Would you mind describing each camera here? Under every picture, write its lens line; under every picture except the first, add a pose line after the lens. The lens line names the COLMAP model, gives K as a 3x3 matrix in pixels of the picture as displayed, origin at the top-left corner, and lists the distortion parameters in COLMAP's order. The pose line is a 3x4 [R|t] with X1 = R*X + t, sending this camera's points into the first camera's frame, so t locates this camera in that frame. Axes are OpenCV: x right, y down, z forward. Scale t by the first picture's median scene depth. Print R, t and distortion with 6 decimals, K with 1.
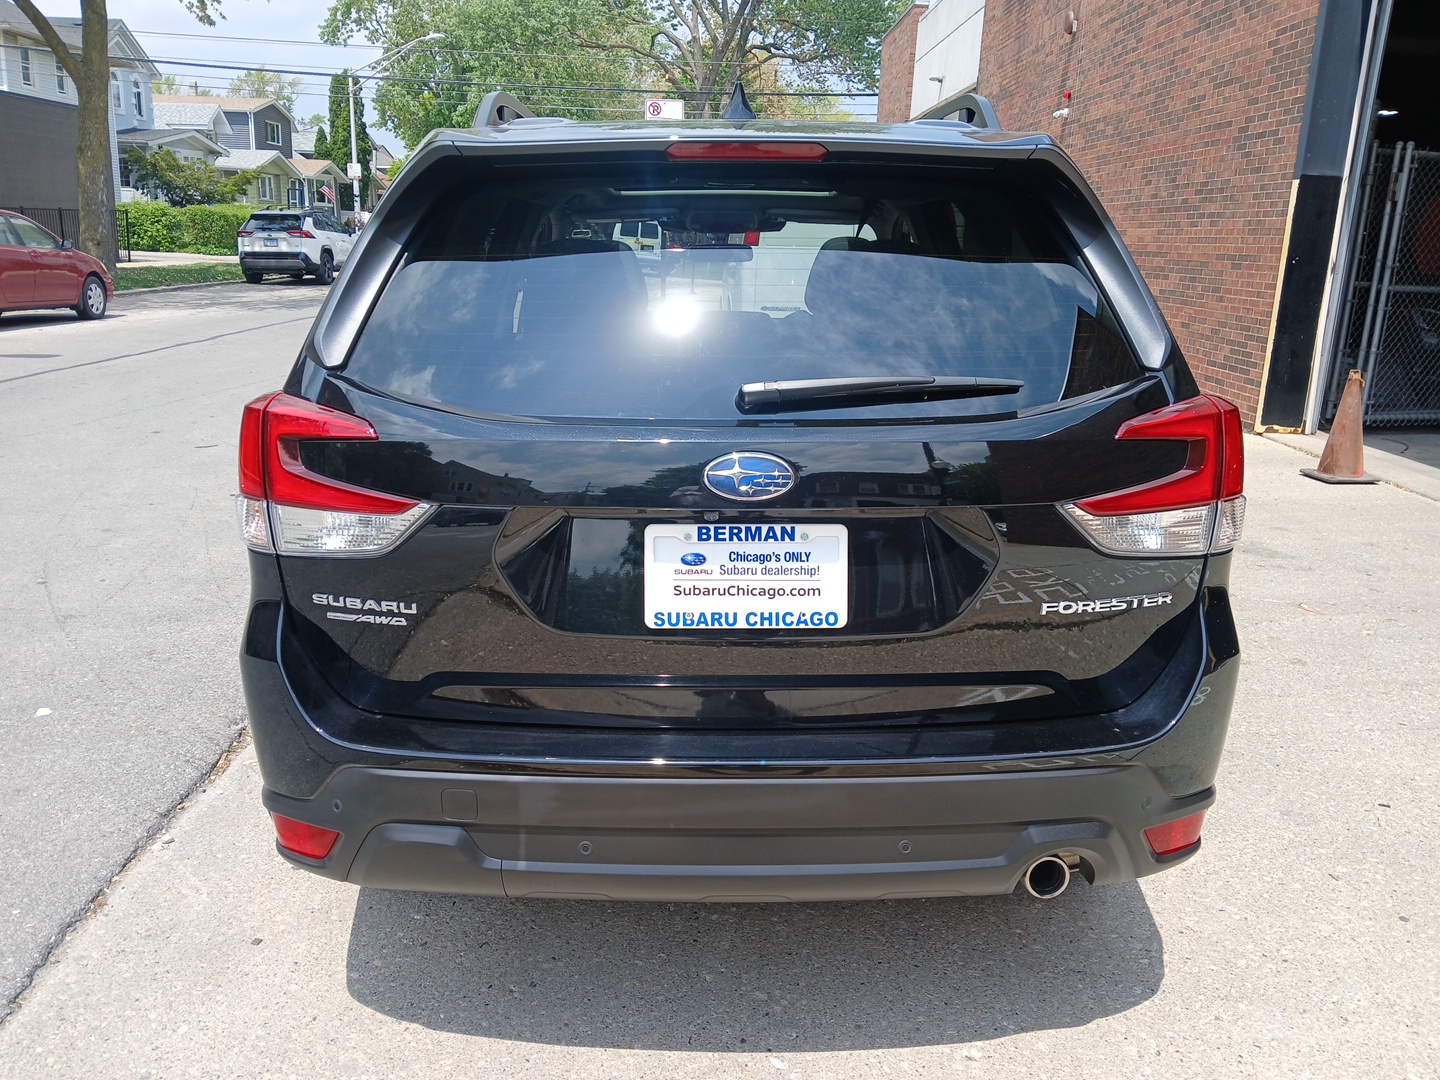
lens RADIAL K [[1130.8, 0, 710.9], [0, 1130.8, 553.4], [0, 0, 1]] dist [0.041341, -0.078037]
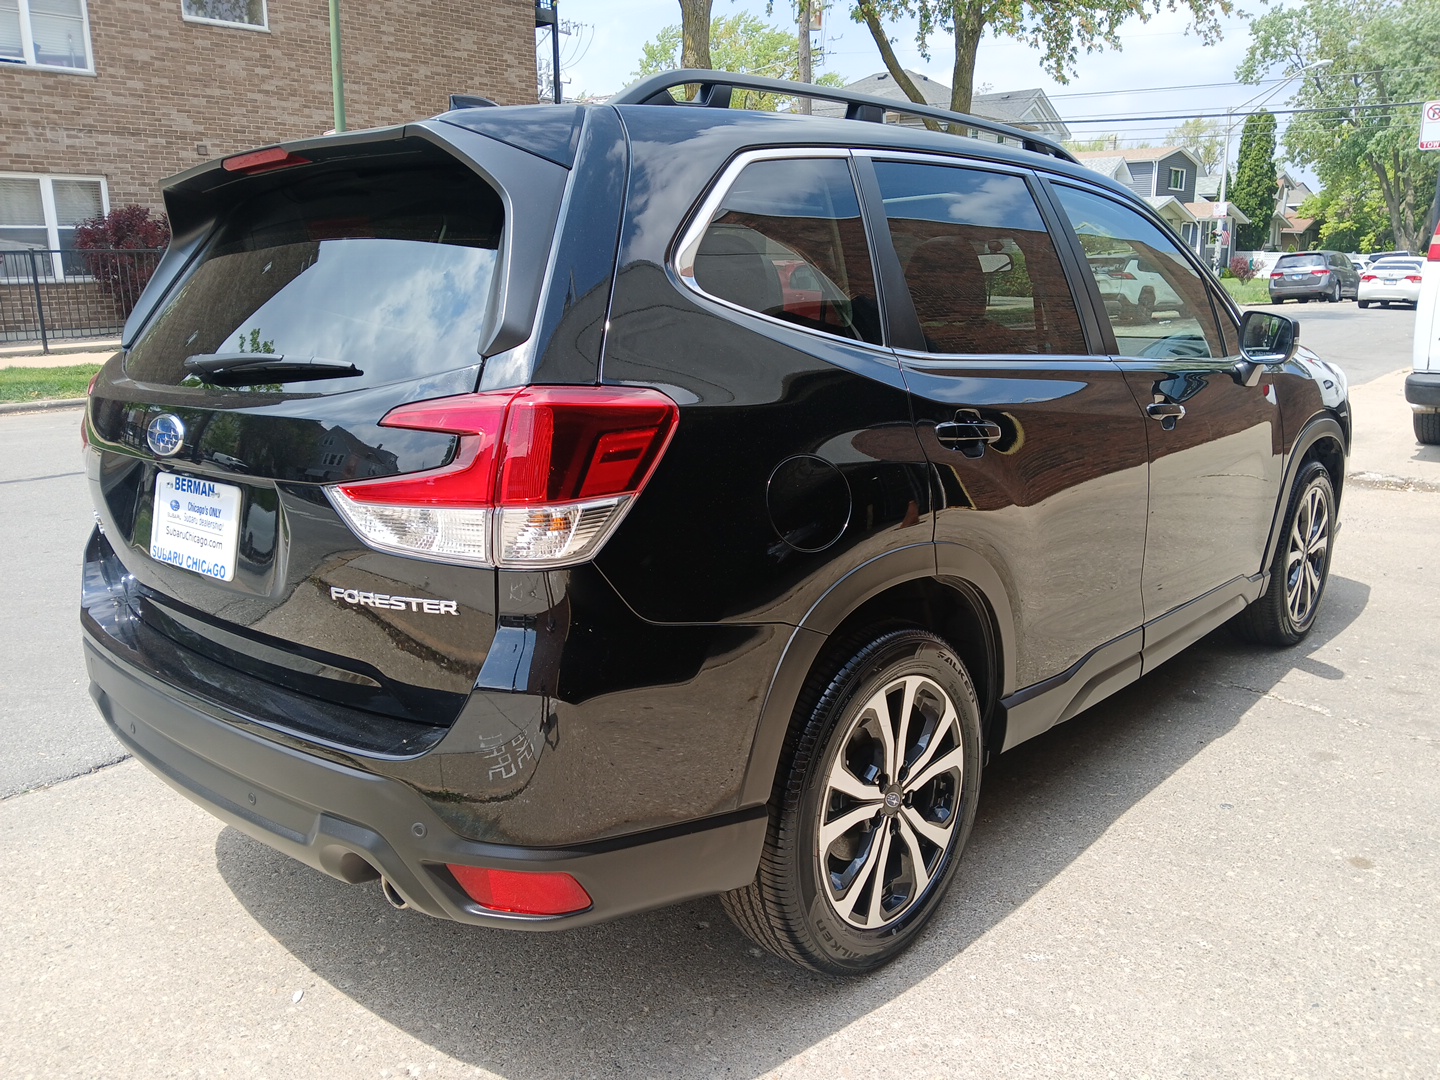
lens RADIAL K [[1130.8, 0, 717.0], [0, 1130.8, 529.1], [0, 0, 1]] dist [0.041341, -0.078037]
pose [[0.721965, 0.110561, -0.683040, 1.171220], [-0.150168, 0.988660, 0.001305, -0.055030], [0.675438, 0.101628, 0.730380, 0.497049]]
